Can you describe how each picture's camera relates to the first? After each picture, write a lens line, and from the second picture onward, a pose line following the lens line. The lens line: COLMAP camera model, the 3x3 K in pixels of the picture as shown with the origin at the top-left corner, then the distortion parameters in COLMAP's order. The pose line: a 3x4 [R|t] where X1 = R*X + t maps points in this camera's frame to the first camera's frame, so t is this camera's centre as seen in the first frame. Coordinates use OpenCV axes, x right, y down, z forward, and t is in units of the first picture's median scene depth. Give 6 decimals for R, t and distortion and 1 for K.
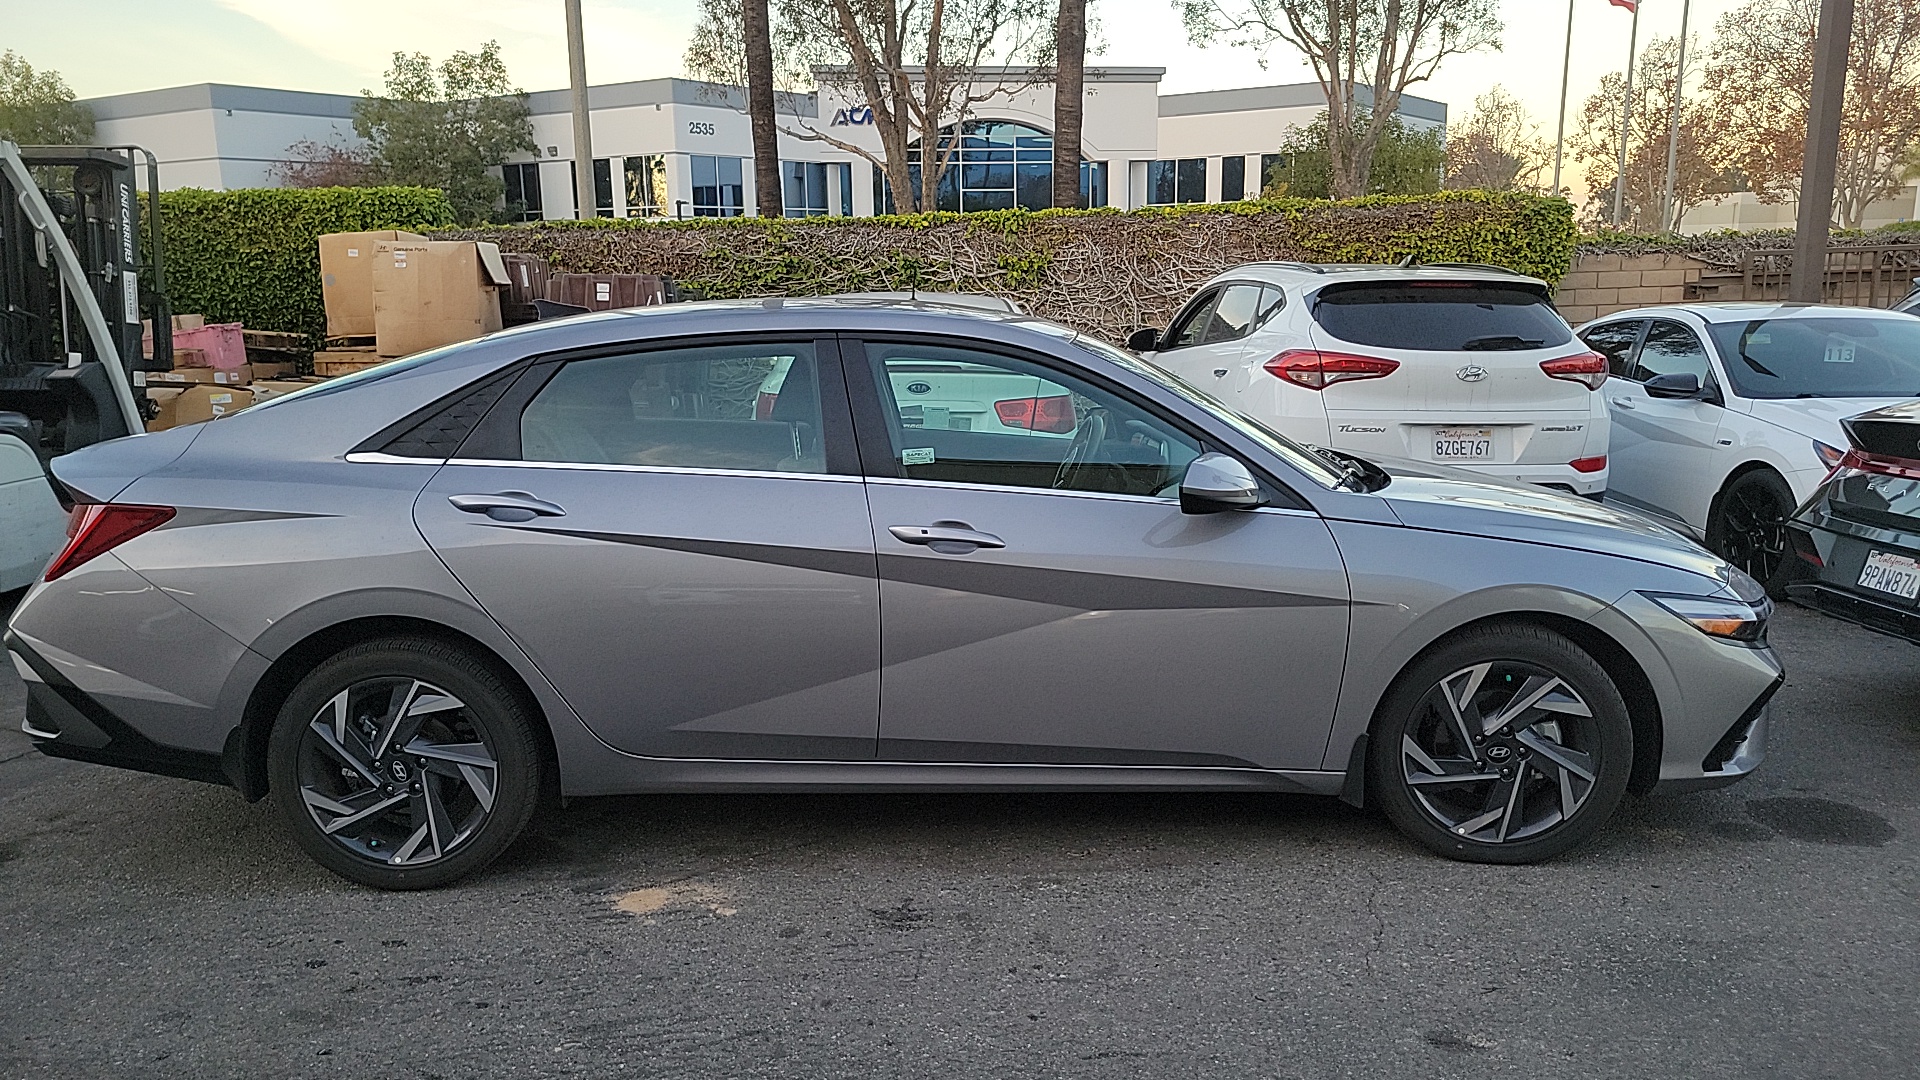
lens RADIAL K [[1473.0, 0, 950.2], [0, 1473.0, 560.7], [0, 0, 1]] dist [0.040546, -0.031076]
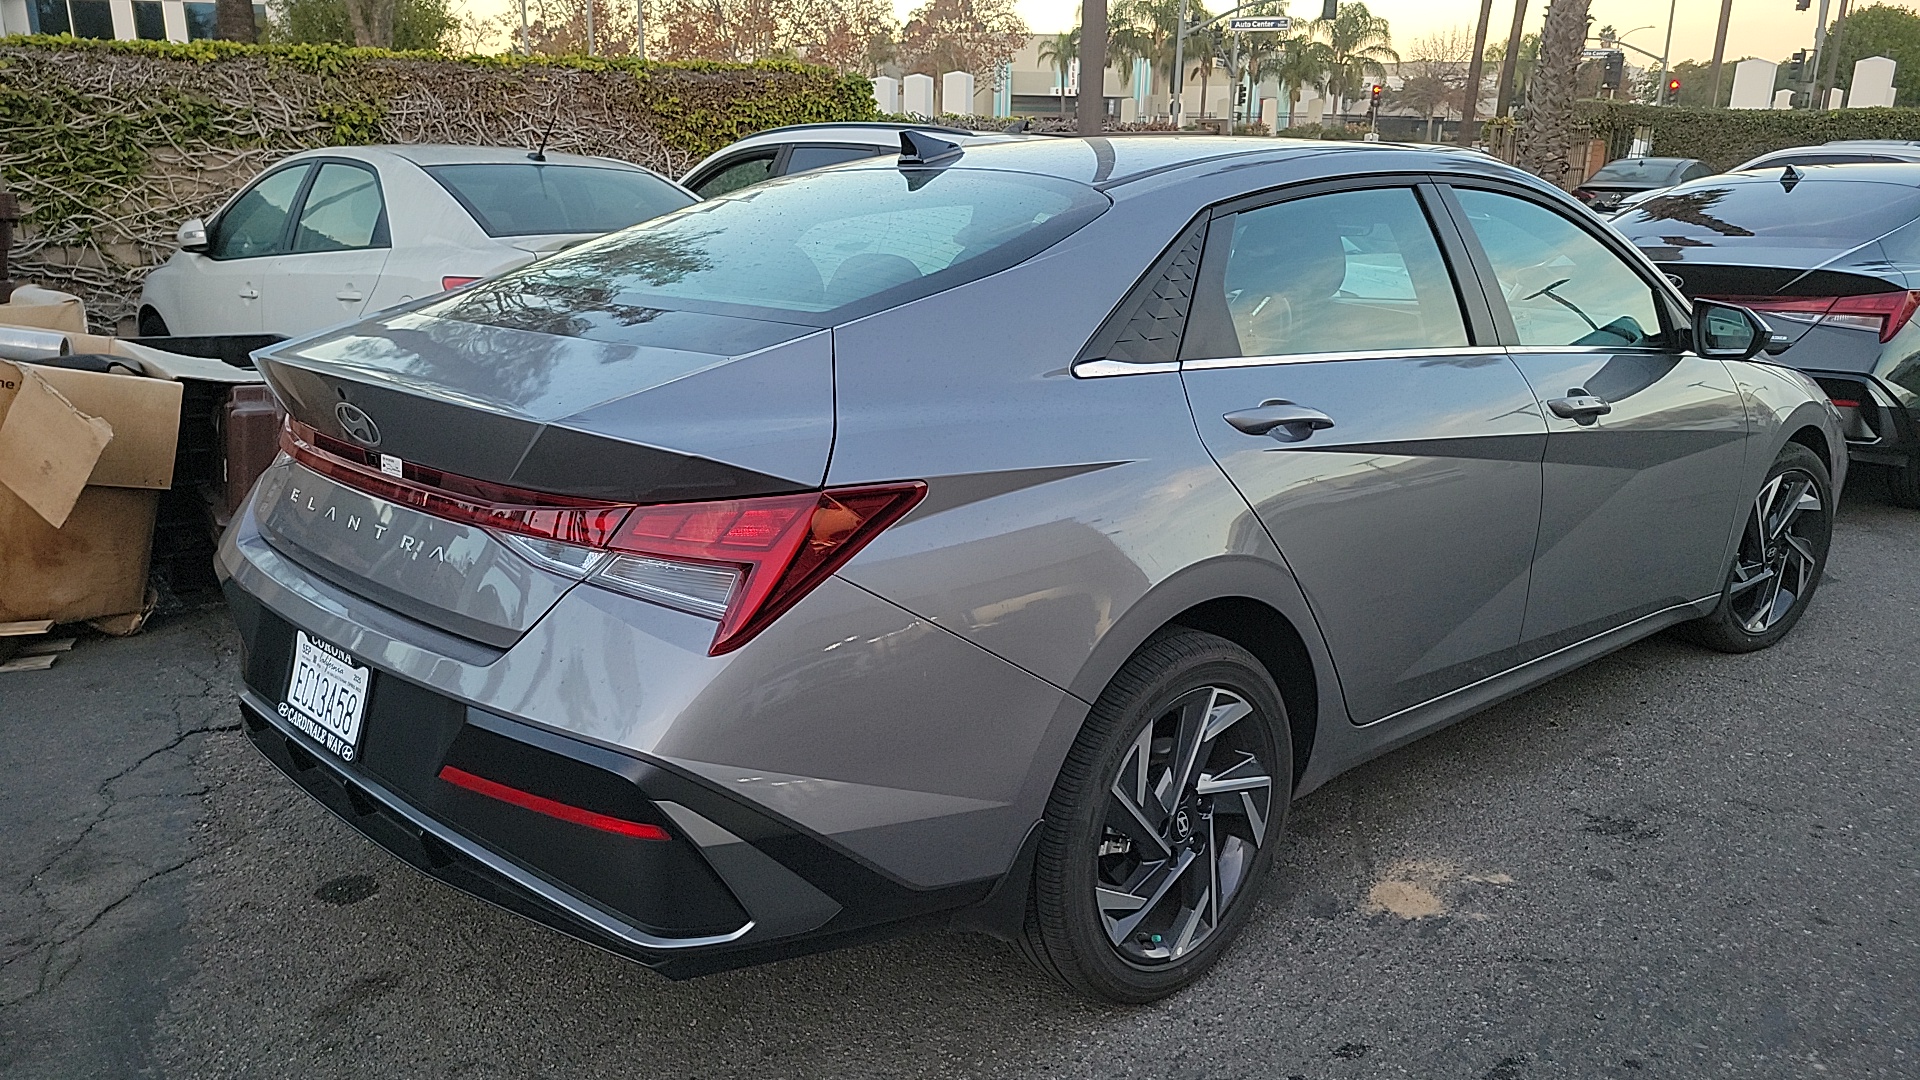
lens RADIAL K [[1473.0, 0, 950.2], [0, 1473.0, 560.7], [0, 0, 1]] dist [0.040546, -0.031076]
pose [[0.745579, -0.156383, 0.647809, -0.862249], [0.106361, 0.987540, 0.115982, -0.067681], [-0.657875, -0.017572, 0.752922, 0.551331]]
